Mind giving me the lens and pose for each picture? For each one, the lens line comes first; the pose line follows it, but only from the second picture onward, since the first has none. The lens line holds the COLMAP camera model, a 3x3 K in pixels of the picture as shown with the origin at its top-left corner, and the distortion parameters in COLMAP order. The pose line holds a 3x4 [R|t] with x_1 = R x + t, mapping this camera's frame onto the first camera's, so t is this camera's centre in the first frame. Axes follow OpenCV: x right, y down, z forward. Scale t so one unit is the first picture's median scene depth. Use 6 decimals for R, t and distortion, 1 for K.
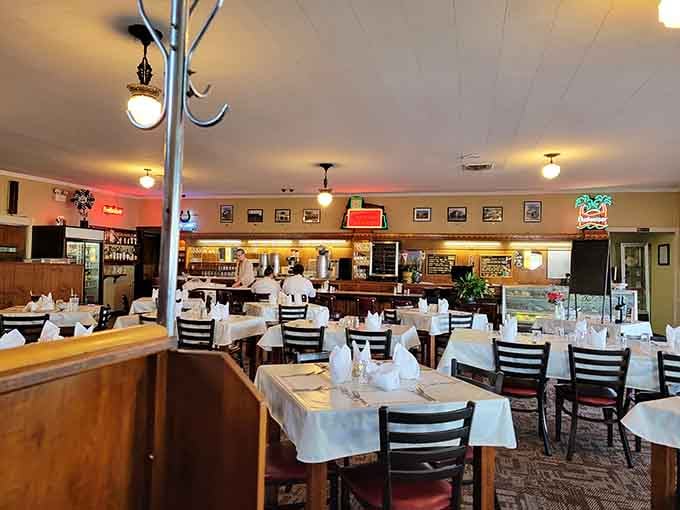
lens RADIAL K [[466.8, 0, 340.7], [0, 466.8, 253.2], [0, 0, 1]] dist [0.009361, 0.002638]
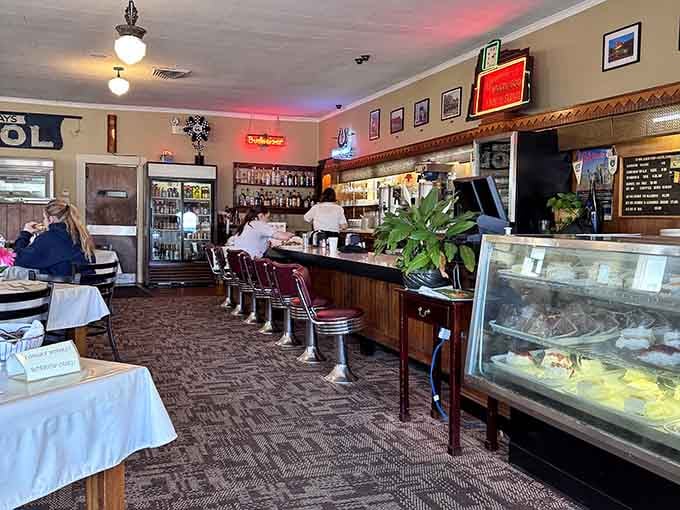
lens RADIAL K [[628.9, 0, 340.9], [0, 628.9, 253.6], [0, 0, 1]] dist [-0.009537, 0.000000]
pose [[0.615758, 0.027251, -0.787464, 0.424185], [0.015312, 0.998799, 0.046537, 0.048293], [0.787786, -0.040713, 0.614601, 0.536941]]
